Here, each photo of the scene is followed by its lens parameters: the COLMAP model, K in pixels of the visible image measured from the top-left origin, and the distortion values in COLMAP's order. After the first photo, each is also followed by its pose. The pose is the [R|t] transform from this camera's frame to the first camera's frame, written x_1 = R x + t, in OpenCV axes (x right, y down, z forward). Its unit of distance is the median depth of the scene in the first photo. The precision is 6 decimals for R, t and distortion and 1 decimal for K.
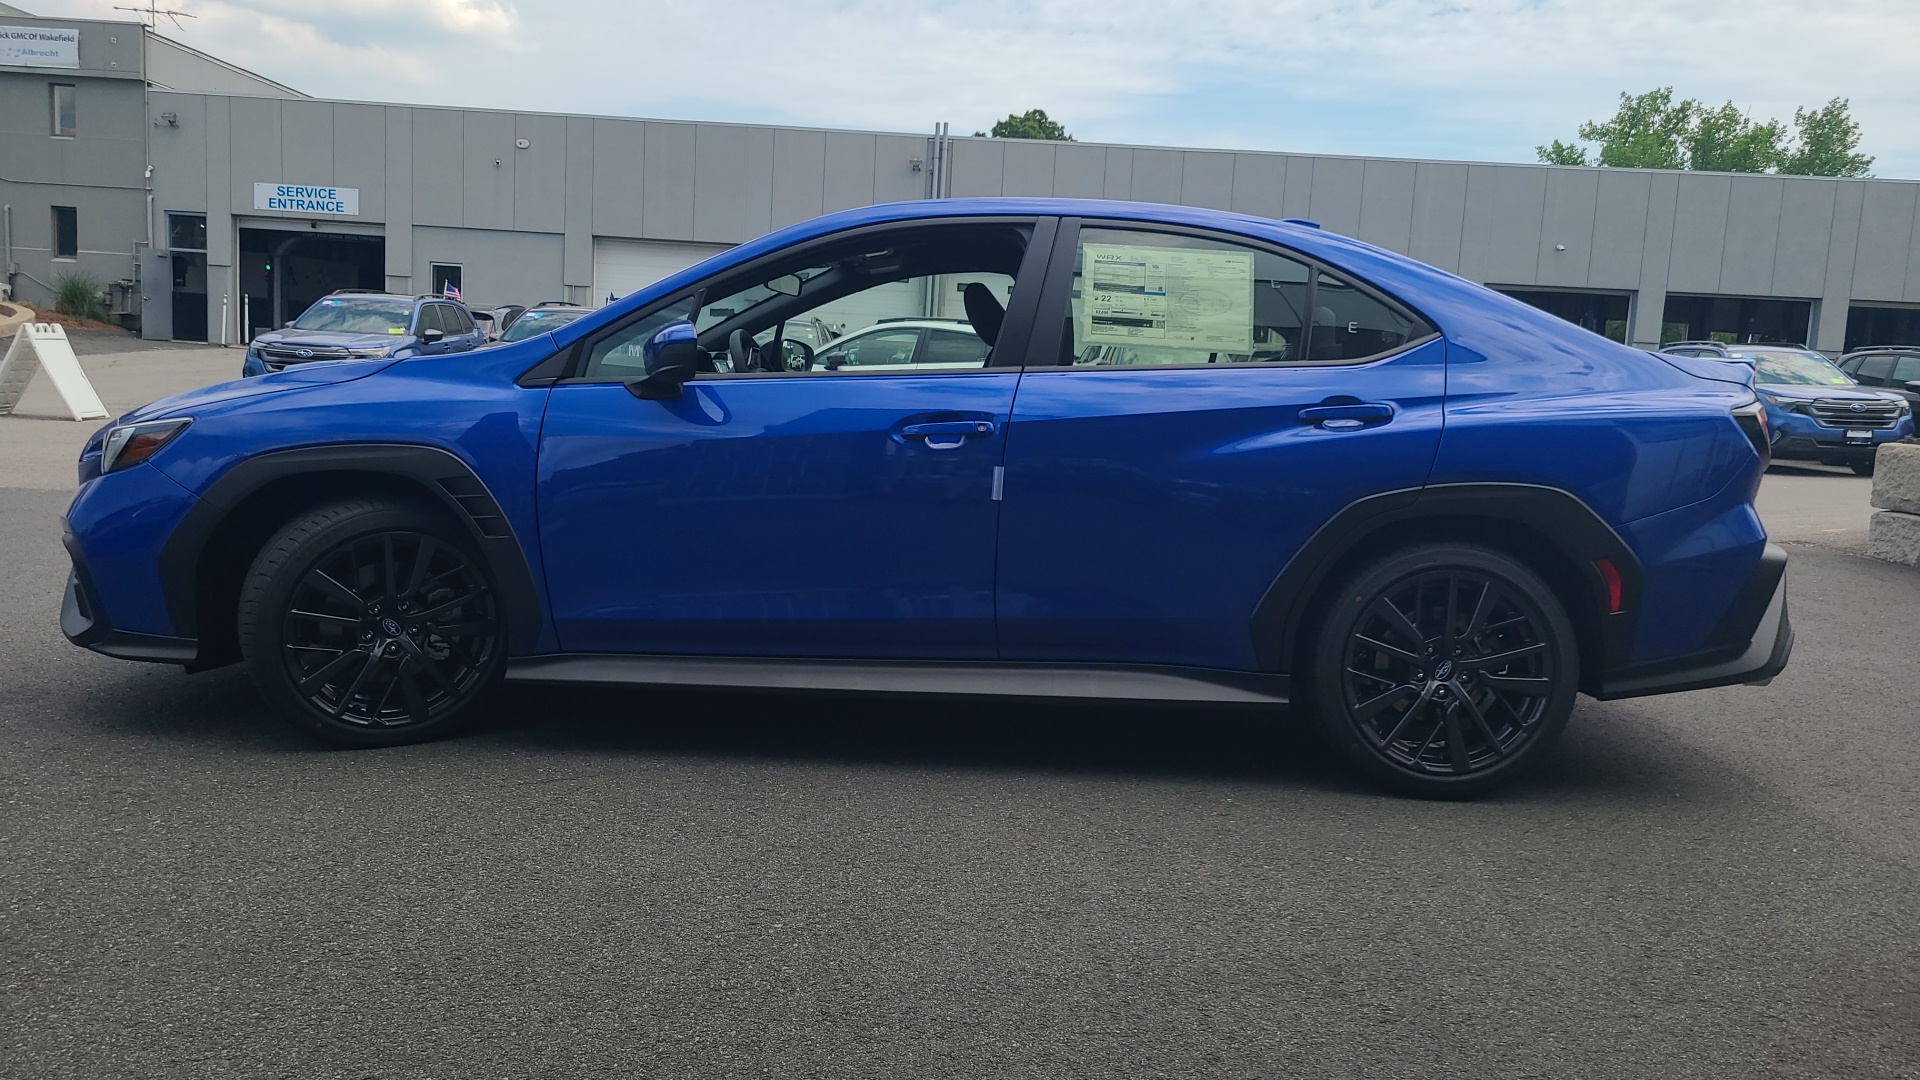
lens RADIAL K [[1446.8, 0, 932.9], [0, 1446.8, 540.4], [0, 0, 1]] dist [0.047973, -0.003154]
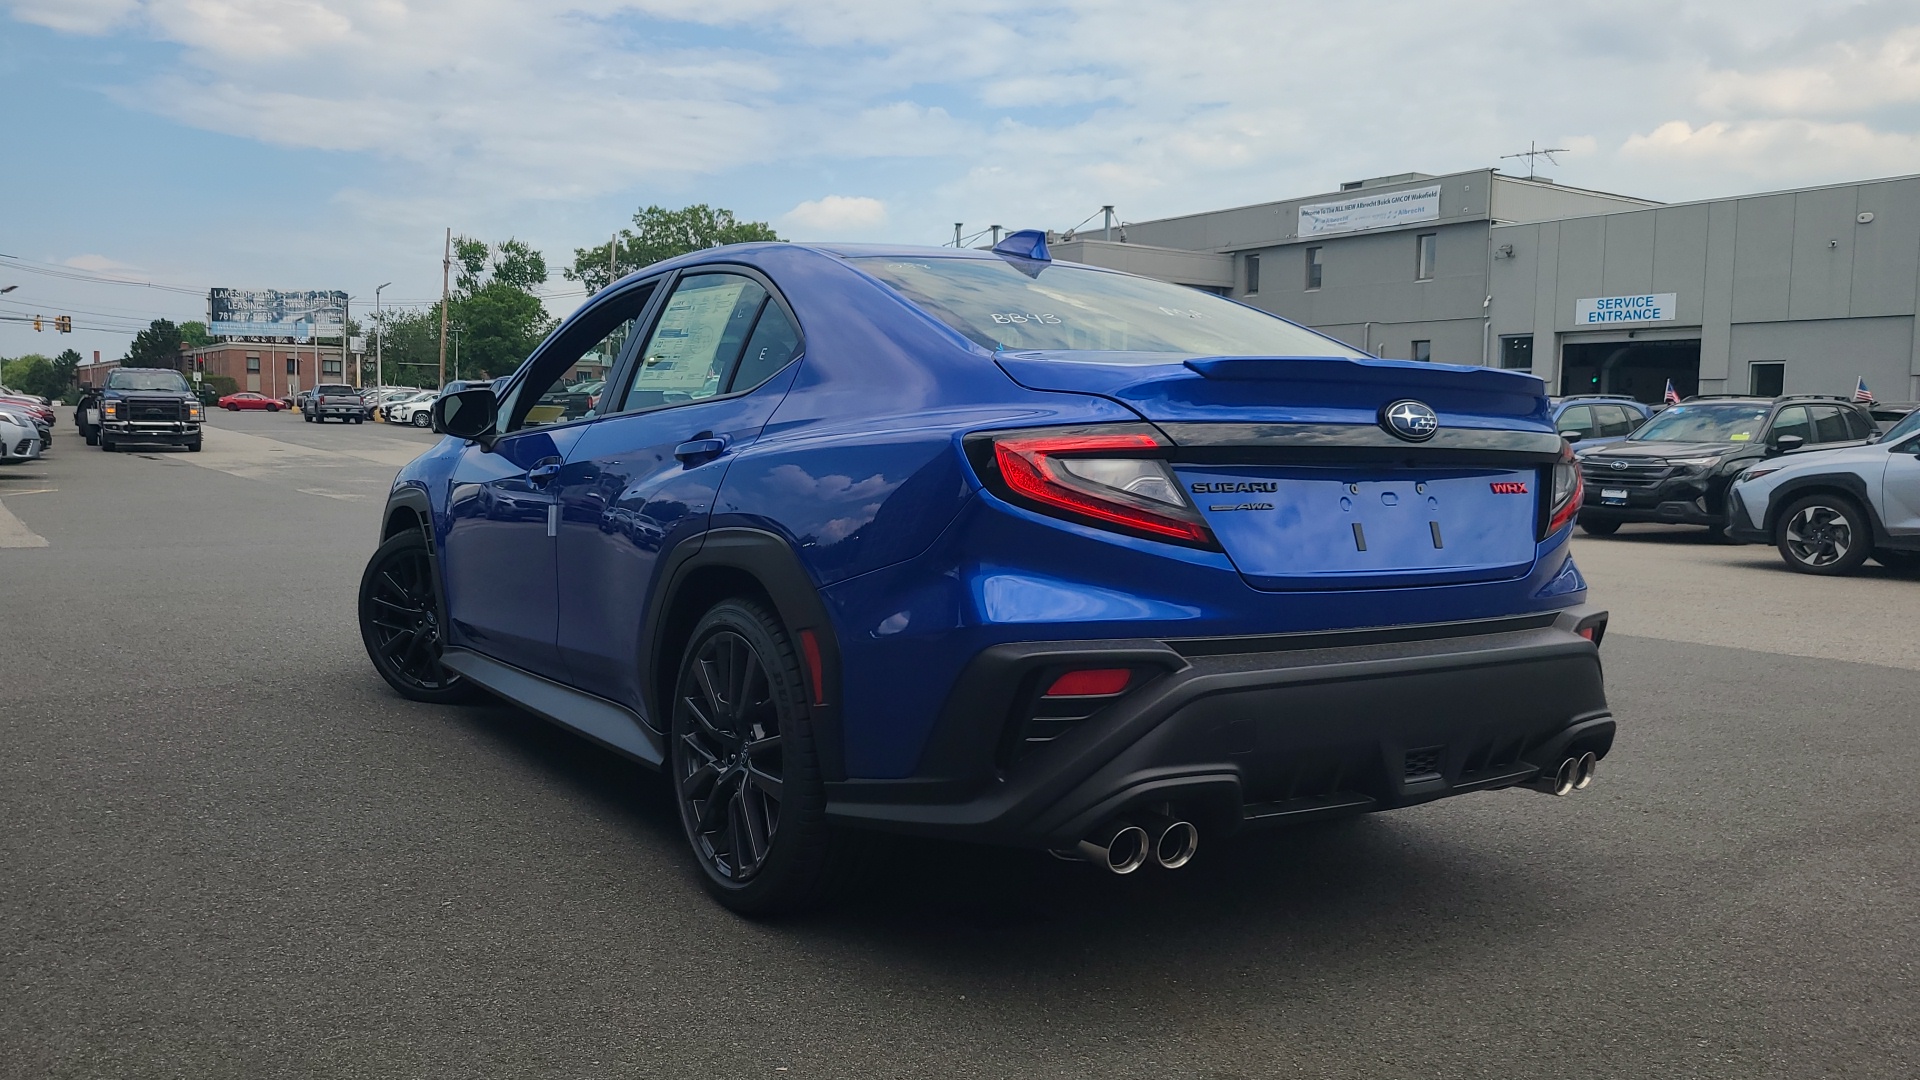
lens RADIAL K [[1446.8, 0, 932.9], [0, 1446.8, 540.4], [0, 0, 1]] dist [0.047973, -0.003154]
pose [[0.566333, 0.029209, -0.823659, 0.127696], [-0.096169, 0.994887, -0.030843, -0.002054], [0.818547, 0.096678, 0.566246, 0.070700]]
